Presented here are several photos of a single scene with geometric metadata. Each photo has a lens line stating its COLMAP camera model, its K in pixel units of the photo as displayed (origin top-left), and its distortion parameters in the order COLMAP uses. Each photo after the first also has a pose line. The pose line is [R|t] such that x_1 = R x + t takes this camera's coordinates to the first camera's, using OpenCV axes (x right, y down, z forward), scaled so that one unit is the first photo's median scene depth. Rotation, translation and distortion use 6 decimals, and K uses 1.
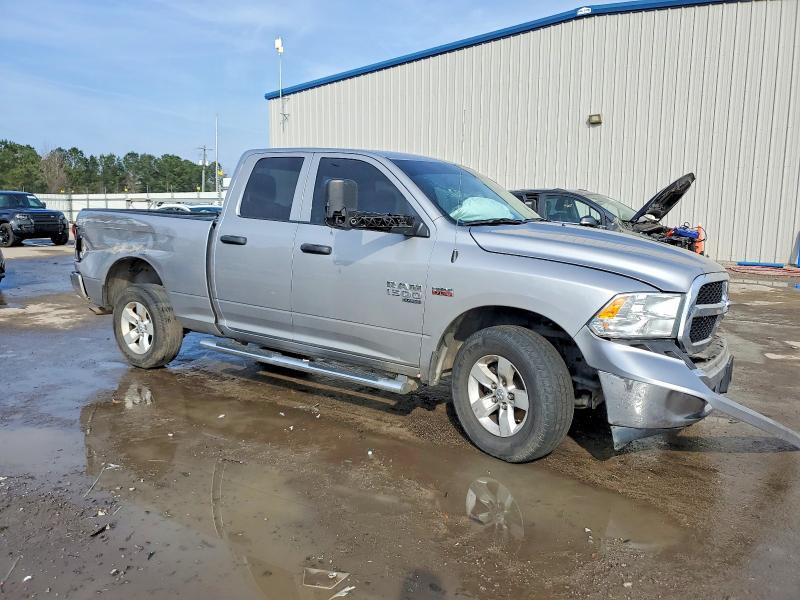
lens RADIAL K [[625.0, 0, 399.2], [0, 625.0, 302.8], [0, 0, 1]] dist [0.000102, -0.003927]
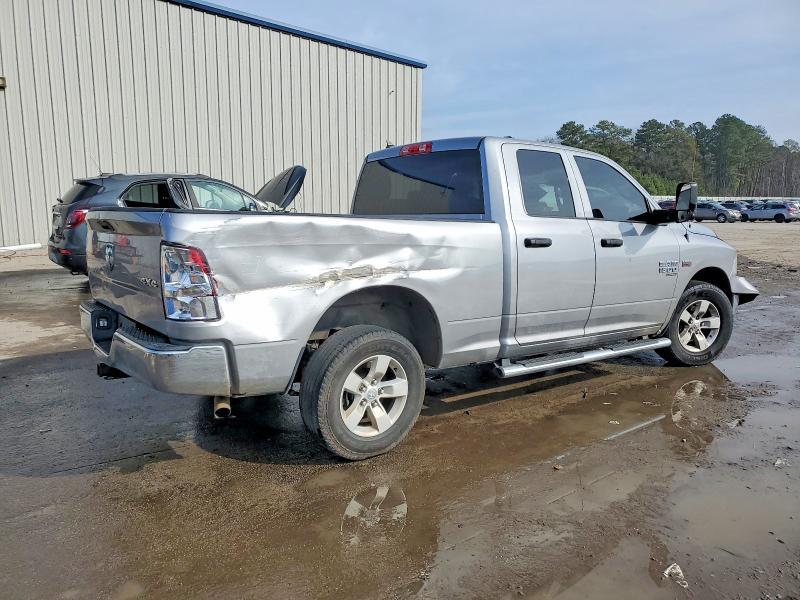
lens RADIAL K [[625.0, 0, 396.2], [0, 625.0, 299.8], [0, 0, 1]] dist [0.000102, -0.003927]
pose [[0.345123, -0.163662, 0.924178, -1.180476], [0.132169, 0.983342, 0.124782, -0.159939], [-0.929205, 0.079083, 0.361004, 0.891057]]
